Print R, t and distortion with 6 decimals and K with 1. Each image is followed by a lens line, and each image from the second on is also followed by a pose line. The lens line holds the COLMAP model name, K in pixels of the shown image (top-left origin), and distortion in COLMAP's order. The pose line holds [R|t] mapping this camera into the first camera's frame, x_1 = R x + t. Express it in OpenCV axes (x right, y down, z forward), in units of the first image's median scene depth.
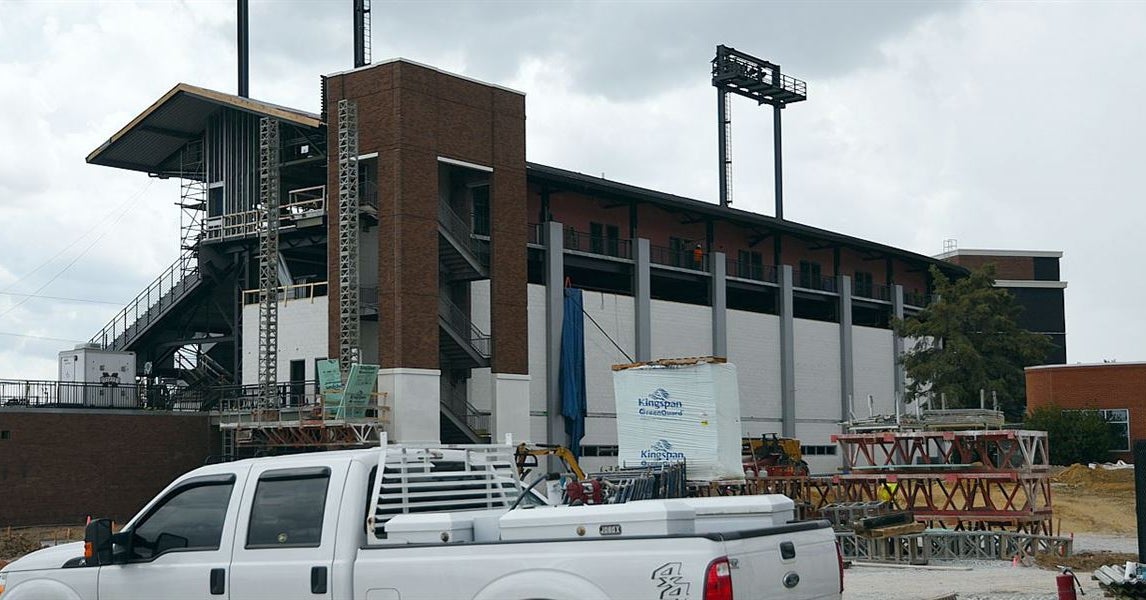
lens RADIAL K [[1564.4, 0, 573.0], [0, 1564.4, 300.0], [0, 0, 1]] dist [0.015253, 0.029696]
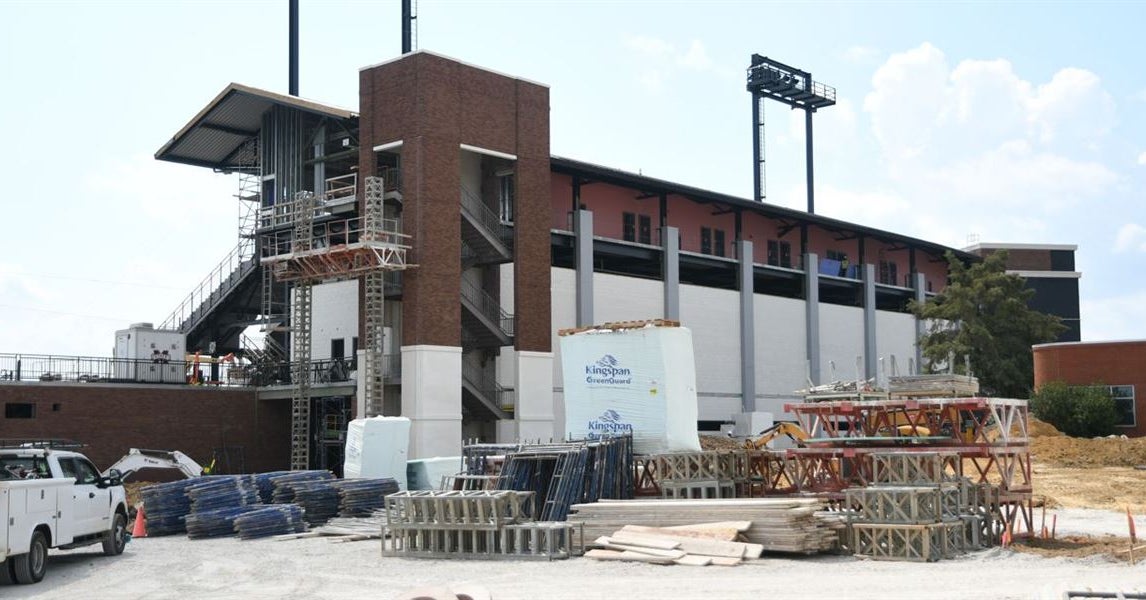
lens RADIAL K [[1323.5, 0, 573.0], [0, 1323.5, 300.0], [0, 0, 1]] dist [-0.014874, -0.015207]
pose [[0.997681, -0.002991, -0.067999, 0.043724], [0.002981, 0.999996, -0.000238, 0.011999], [0.067999, 0.000035, 0.997685, 0.106737]]
